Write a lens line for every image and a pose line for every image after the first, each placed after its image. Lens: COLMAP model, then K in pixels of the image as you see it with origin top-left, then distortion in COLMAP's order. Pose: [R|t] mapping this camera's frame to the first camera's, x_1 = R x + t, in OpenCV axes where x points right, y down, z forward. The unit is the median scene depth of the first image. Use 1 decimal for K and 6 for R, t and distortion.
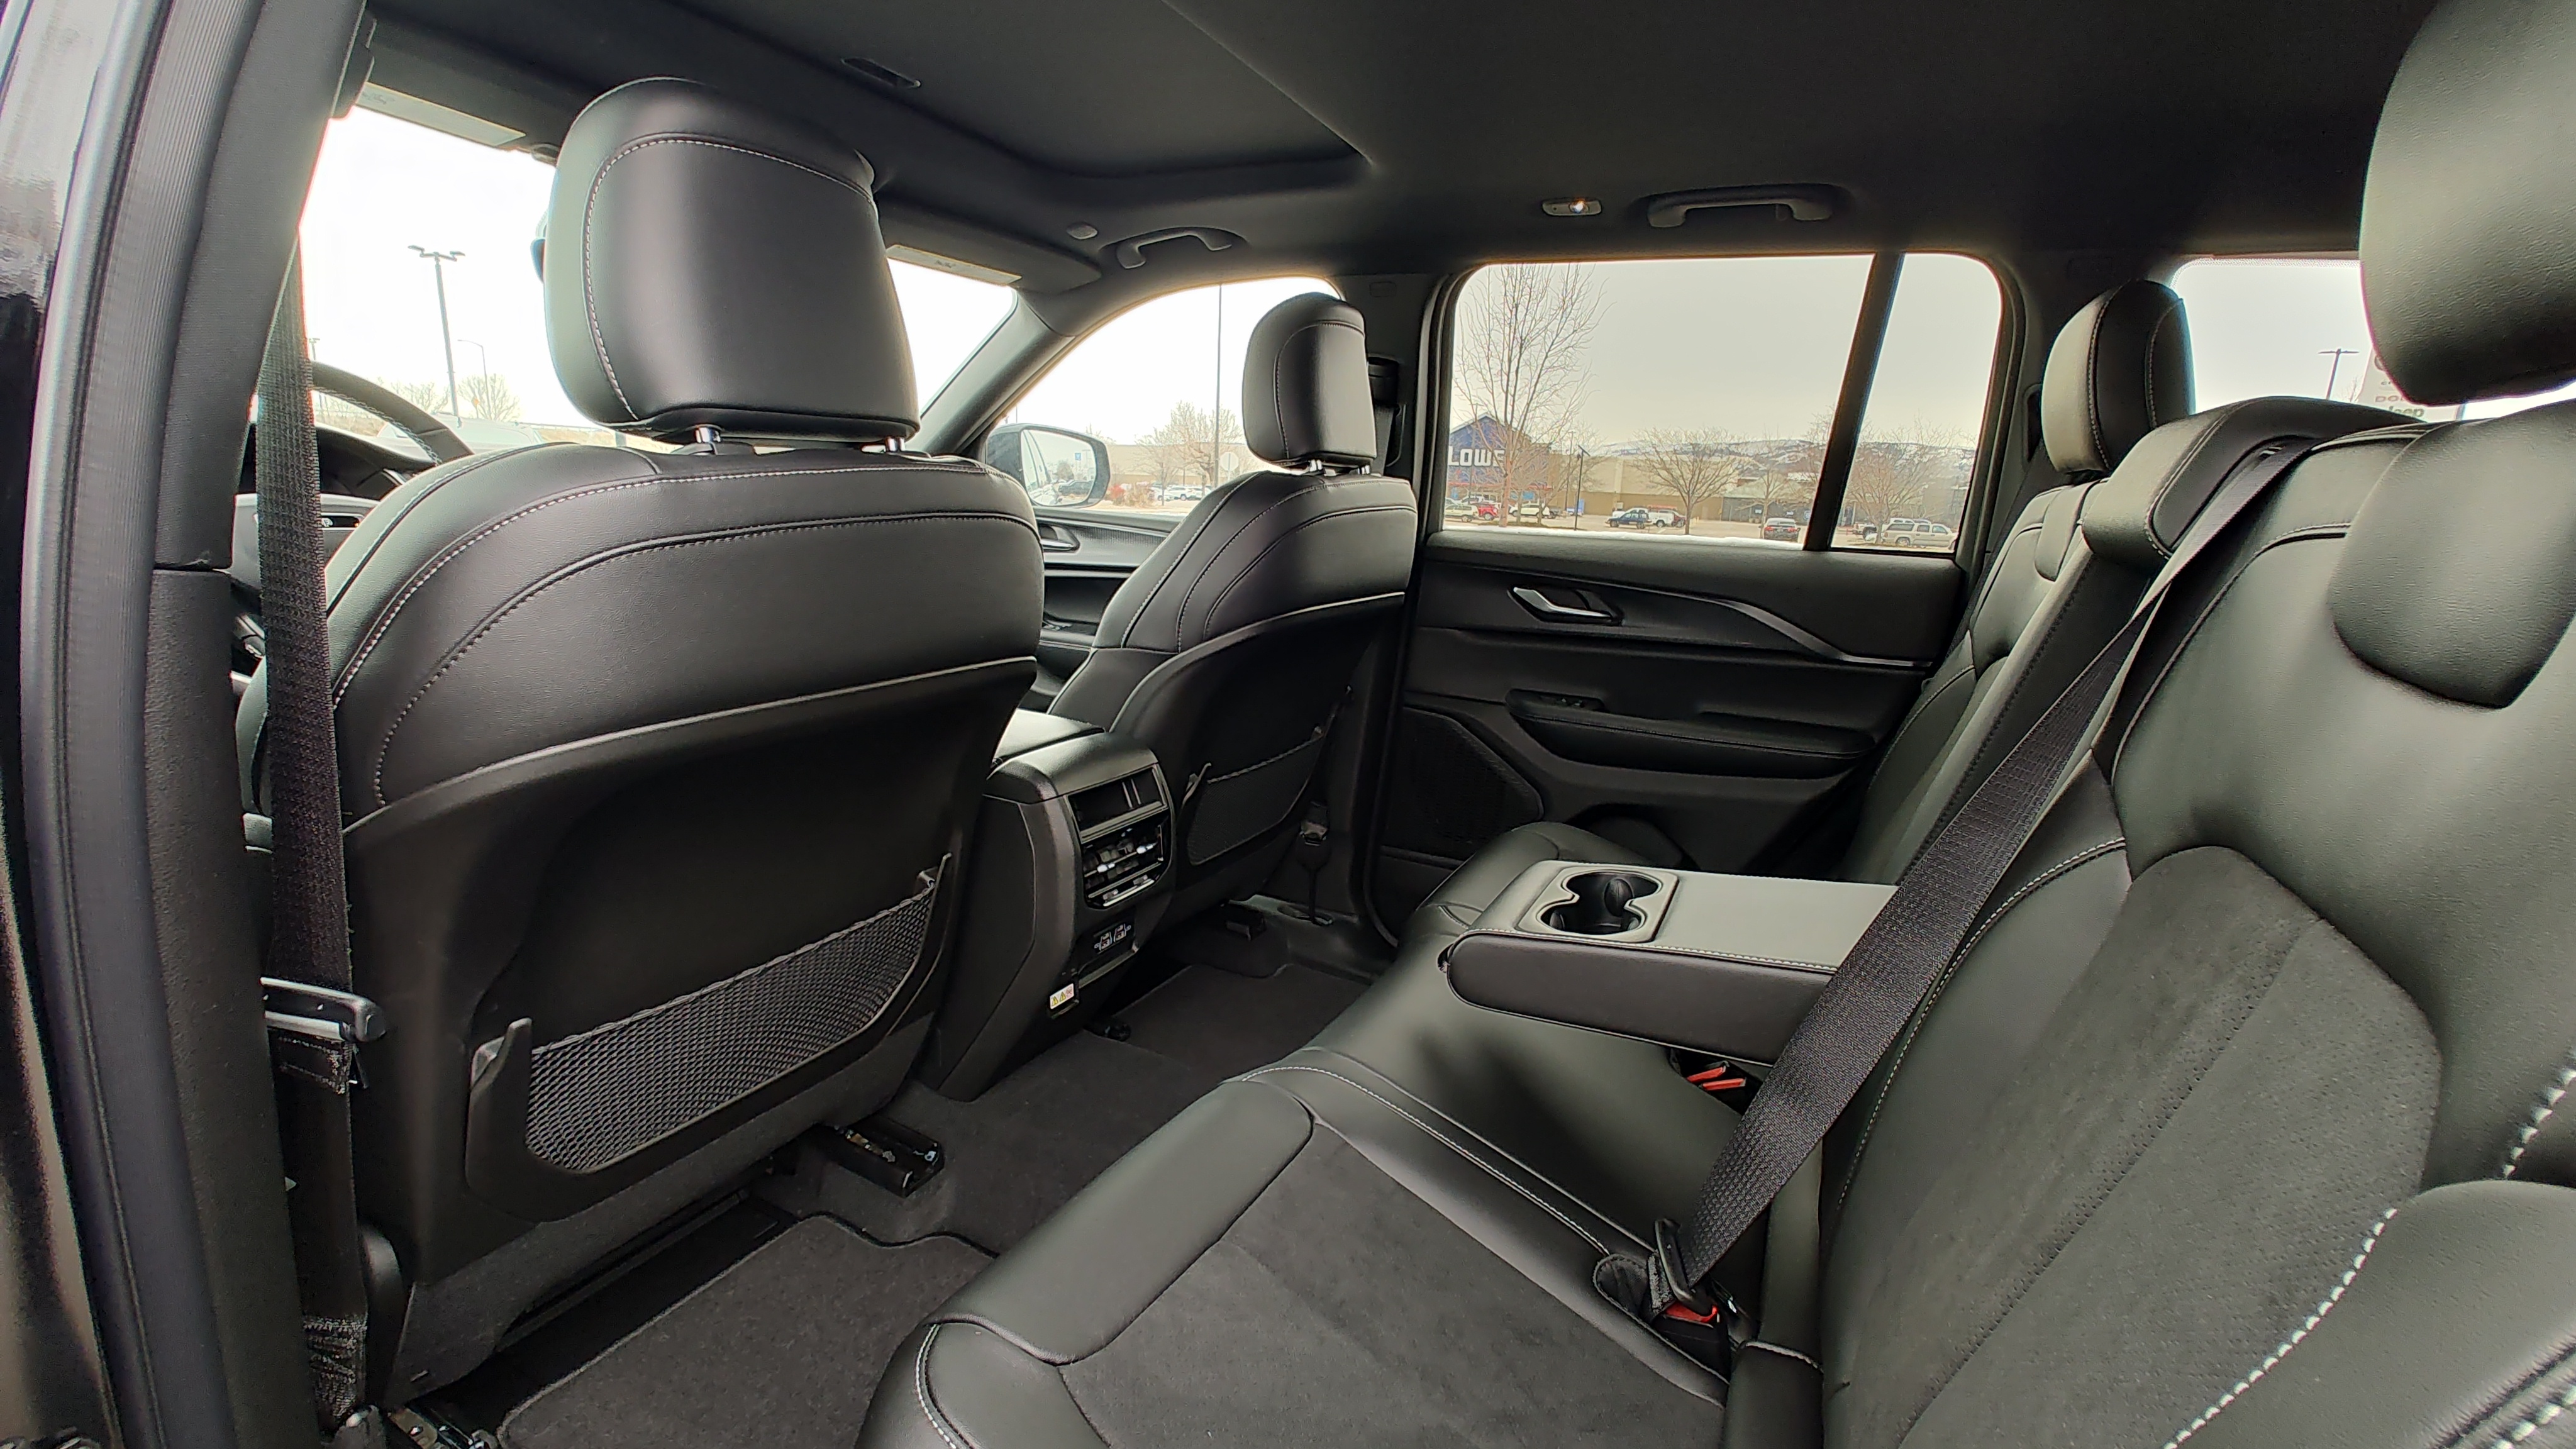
lens RADIAL K [[1086.4, 0, 1288.0], [0, 1086.4, 724.5], [0, 0, 1]] dist [-0.025377, 0.030212]
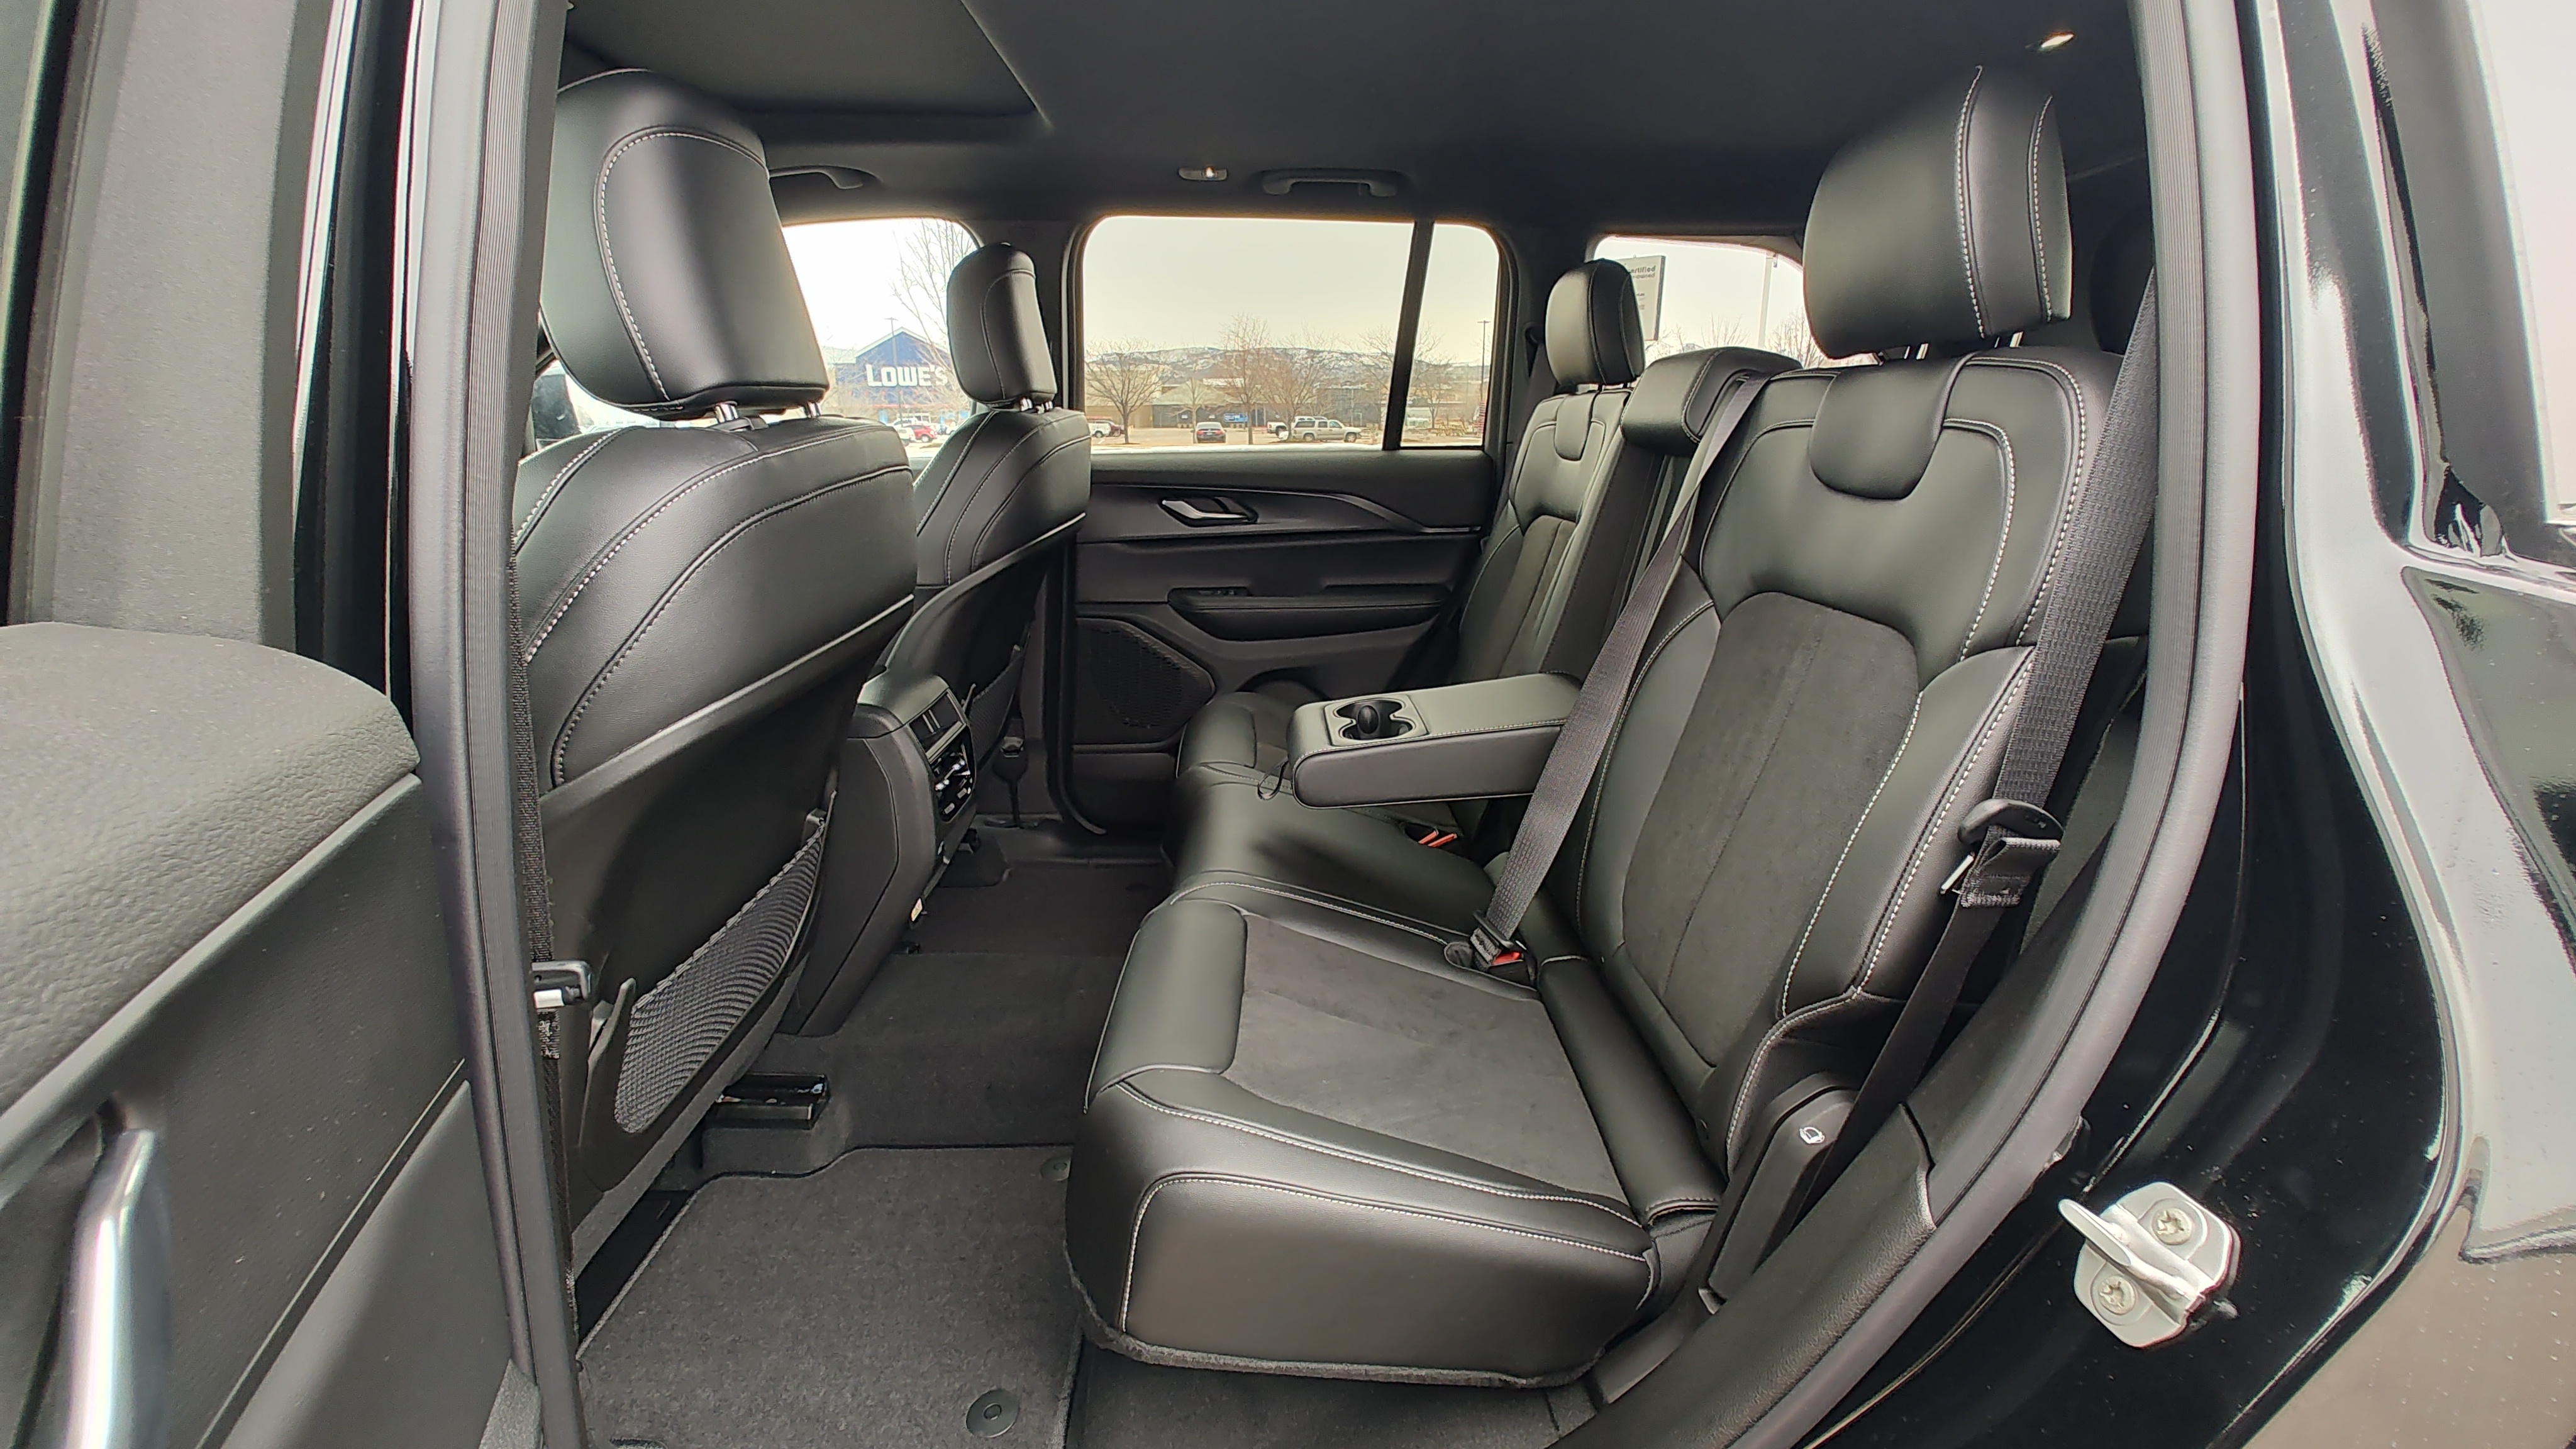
lens RADIAL K [[1086.4, 0, 1288.0], [0, 1086.4, 724.5], [0, 0, 1]] dist [-0.025377, 0.030212]
pose [[0.875686, -0.180629, 0.447826, -0.265205], [0.147303, 0.983122, 0.108499, 0.003044], [-0.459866, -0.029045, 0.887513, -0.105963]]
